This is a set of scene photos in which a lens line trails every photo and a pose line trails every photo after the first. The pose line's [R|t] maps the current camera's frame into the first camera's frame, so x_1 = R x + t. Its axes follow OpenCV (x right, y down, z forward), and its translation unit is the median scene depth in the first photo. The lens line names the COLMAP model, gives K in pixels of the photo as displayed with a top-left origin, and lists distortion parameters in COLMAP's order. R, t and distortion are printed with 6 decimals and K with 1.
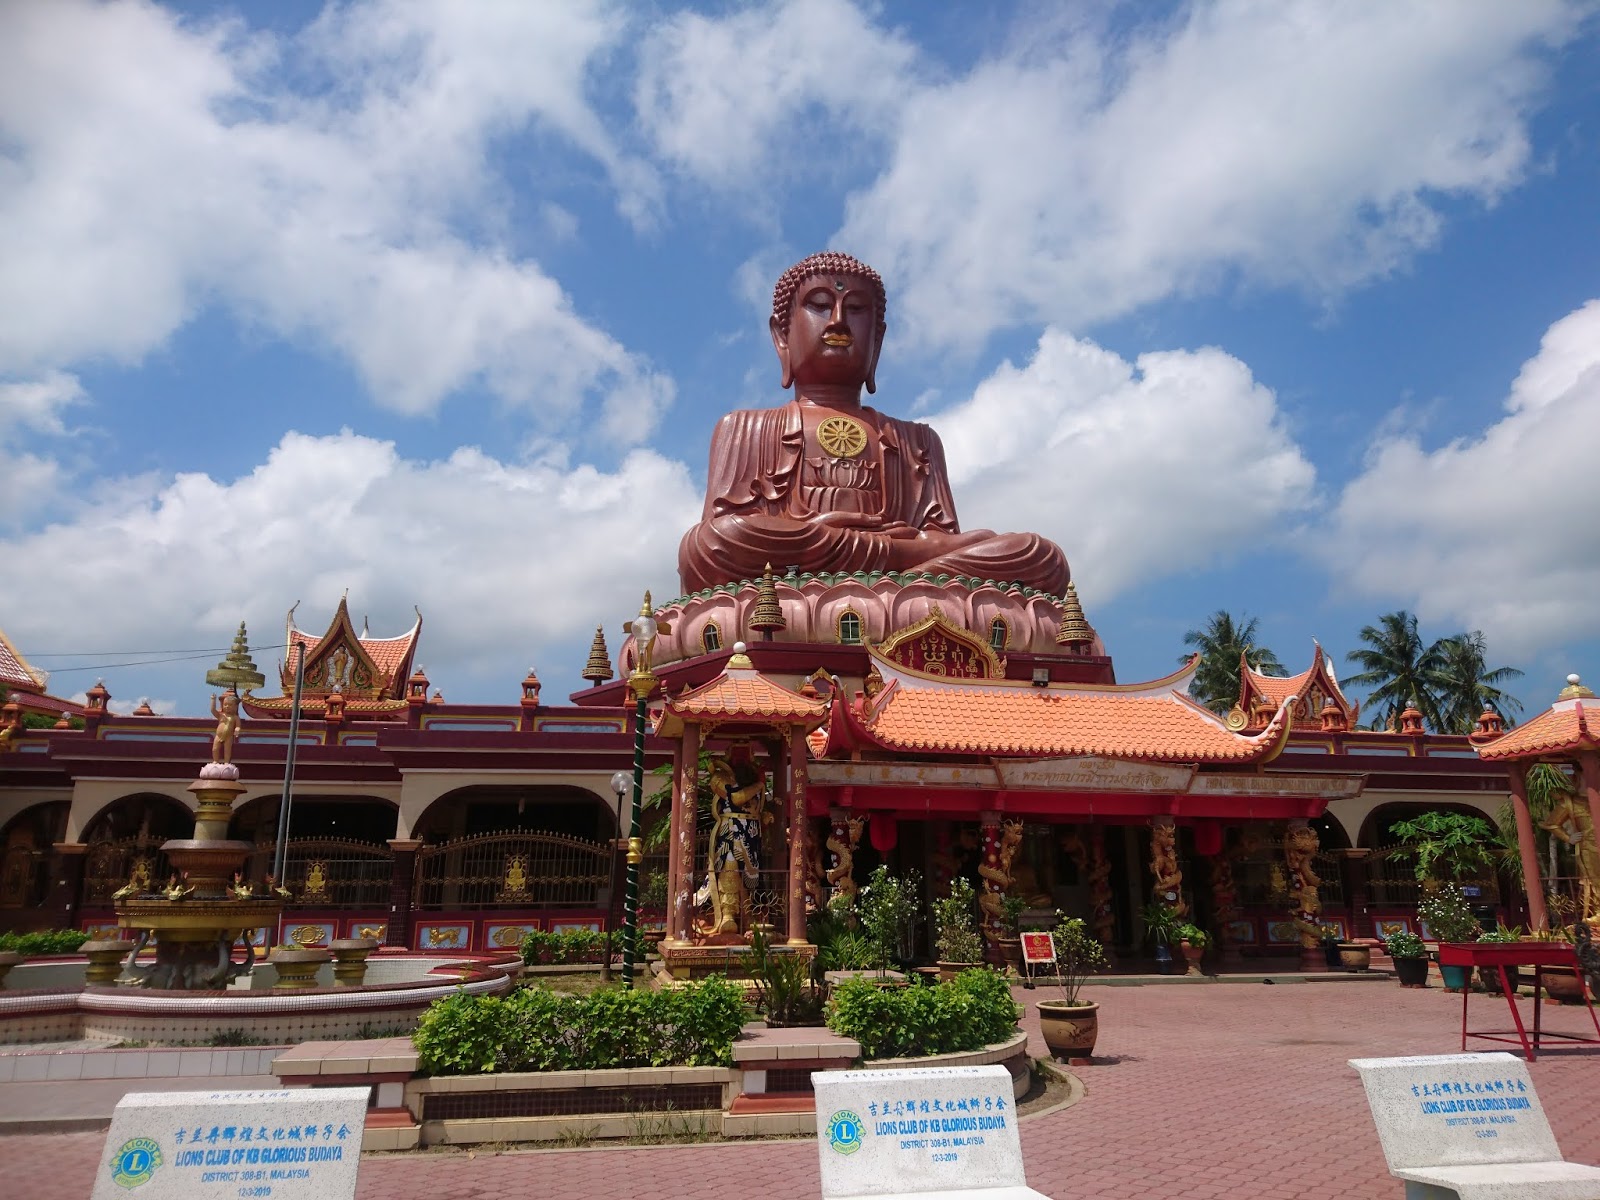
lens RADIAL K [[1090.3, 0, 797.4], [0, 1090.3, 608.1], [0, 0, 1]] dist [0.057232, -0.038907]
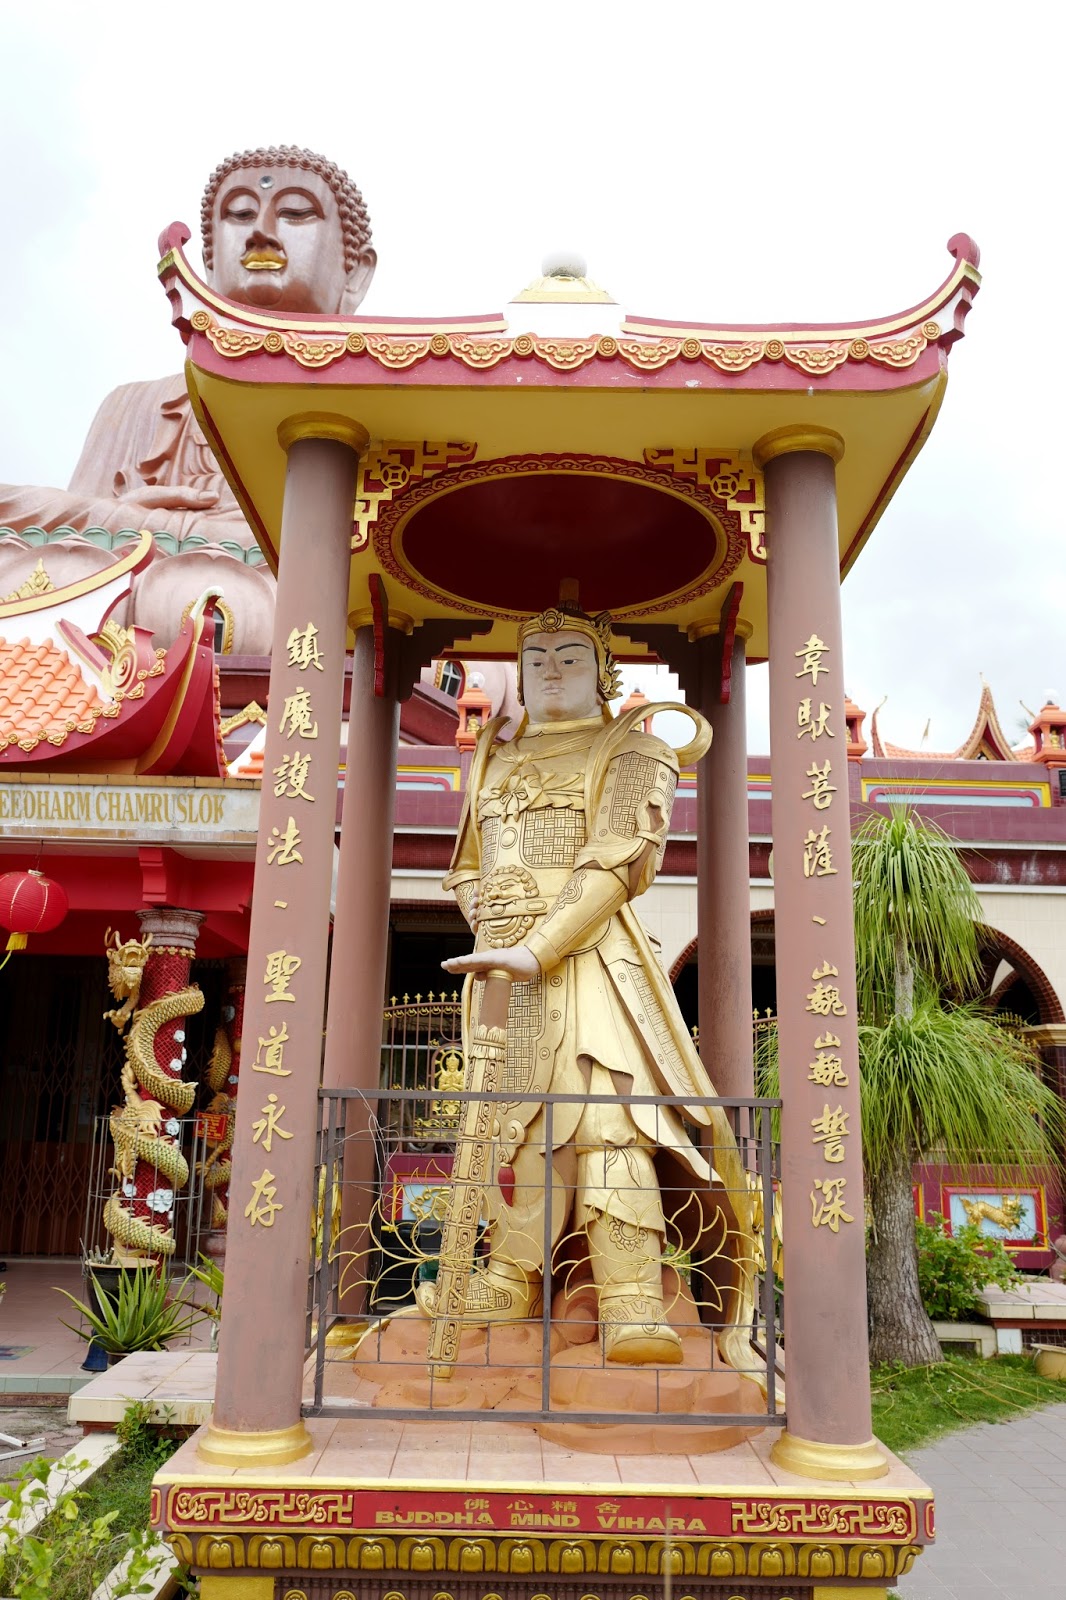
lens RADIAL K [[1220.6, 0, 511.1], [0, 1220.6, 793.3], [0, 0, 1]] dist [-0.028789, -0.006773]
pose [[0.984366, -0.020239, -0.174969, 0.579266], [0.021857, 0.999734, 0.007325, 0.138351], [0.174775, -0.011034, 0.984547, 0.576578]]
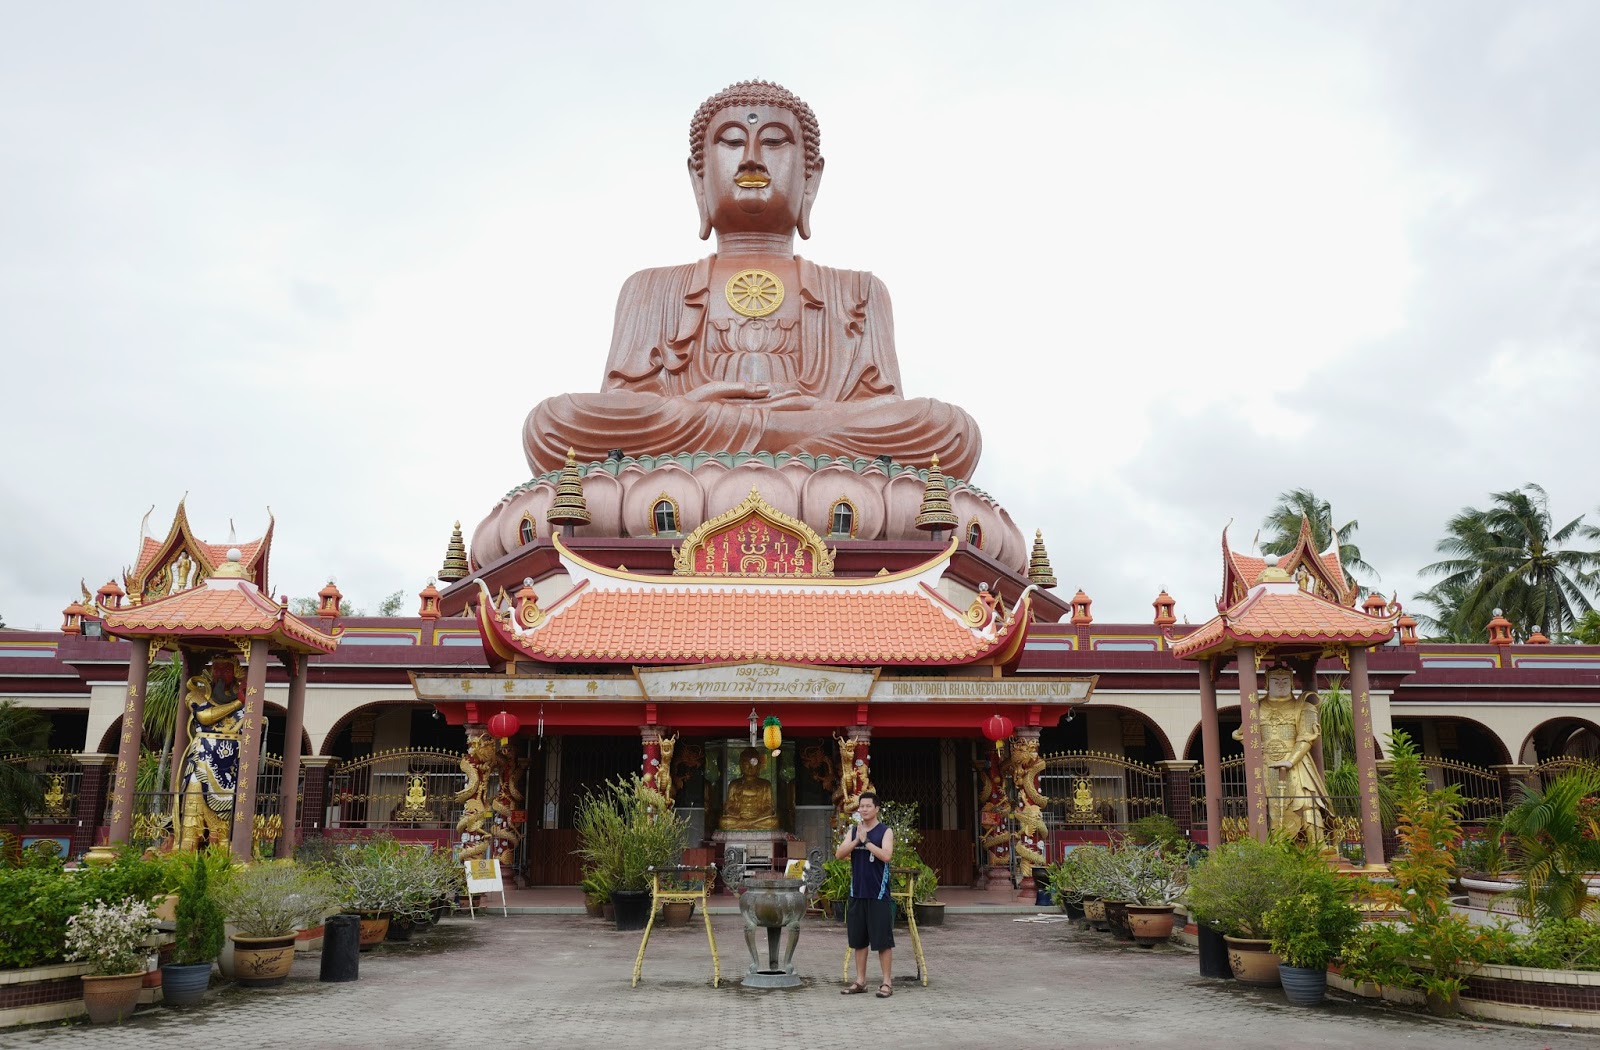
lens RADIAL K [[1258.2, 0, 776.0], [0, 1258.2, 541.7], [0, 0, 1]] dist [-0.016517, -0.045517]
pose [[0.987857, -0.029877, -0.152465, 0.377791], [0.036954, 0.998357, 0.043797, -0.004021], [0.150906, -0.048899, 0.987338, 0.009272]]
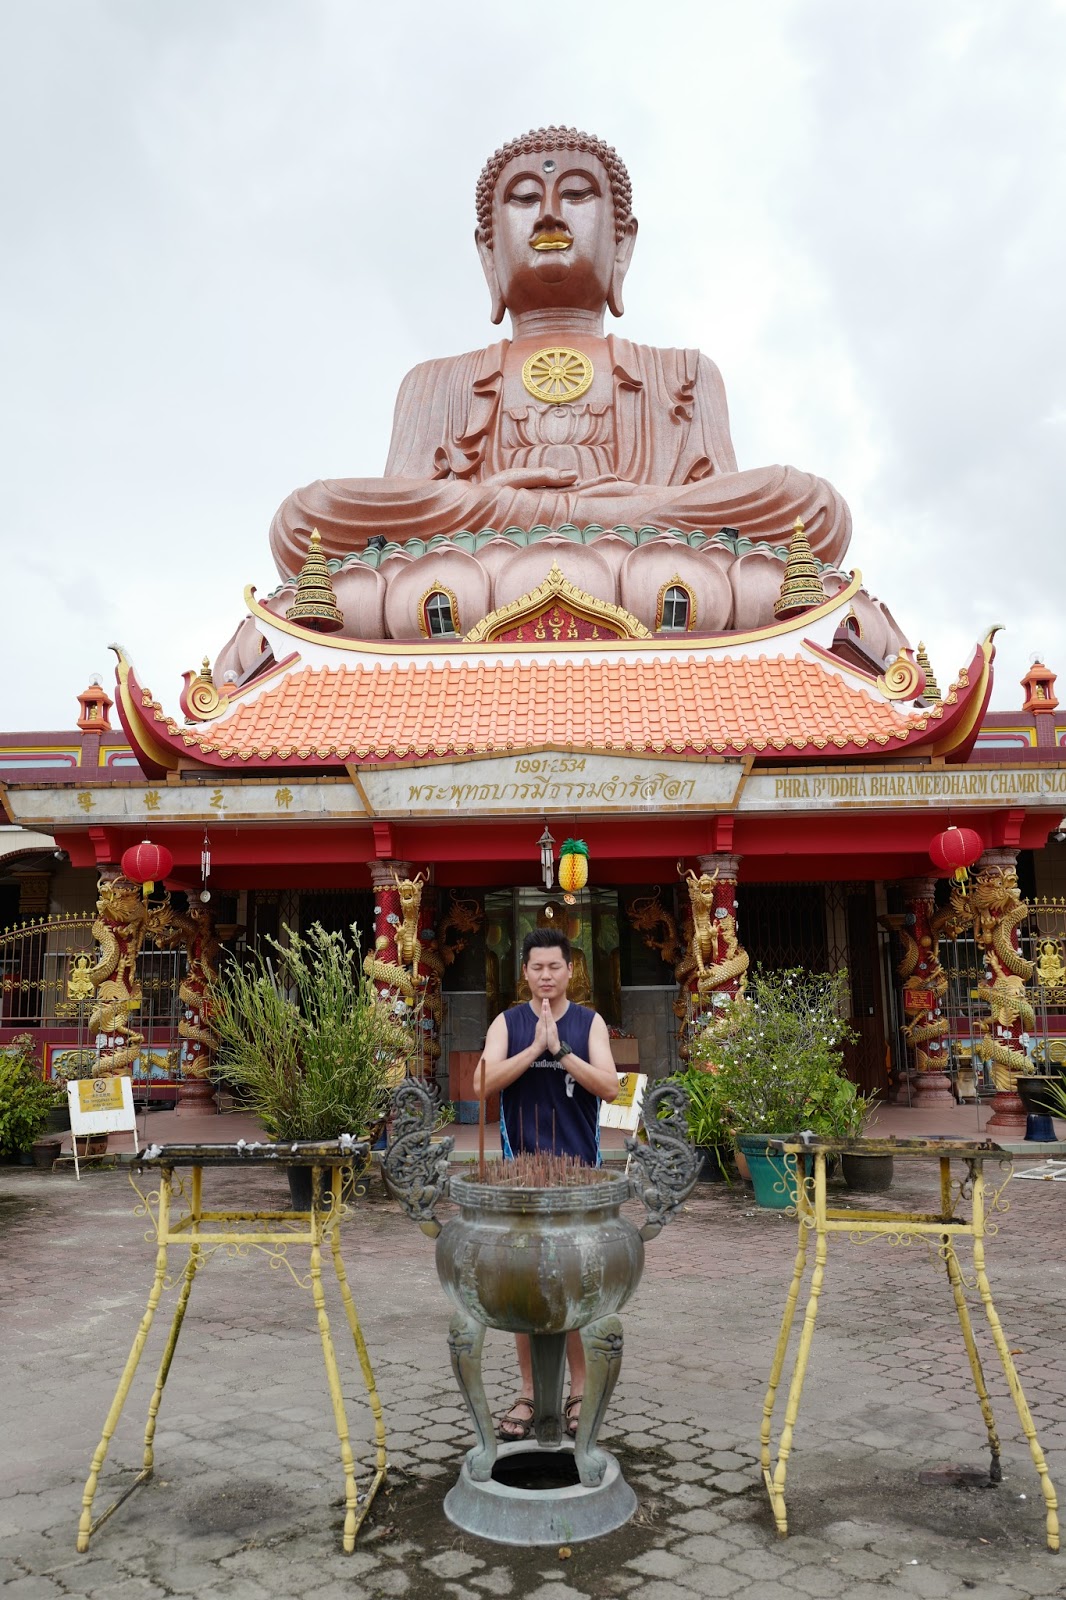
lens RADIAL K [[1220.6, 0, 505.6], [0, 1220.6, 798.7], [0, 0, 1]] dist [-0.028789, -0.006773]
pose [[0.971311, -0.051078, -0.232264, 0.330805], [0.072599, 0.993727, 0.085069, 0.090759], [0.226462, -0.099490, 0.968925, 0.353296]]
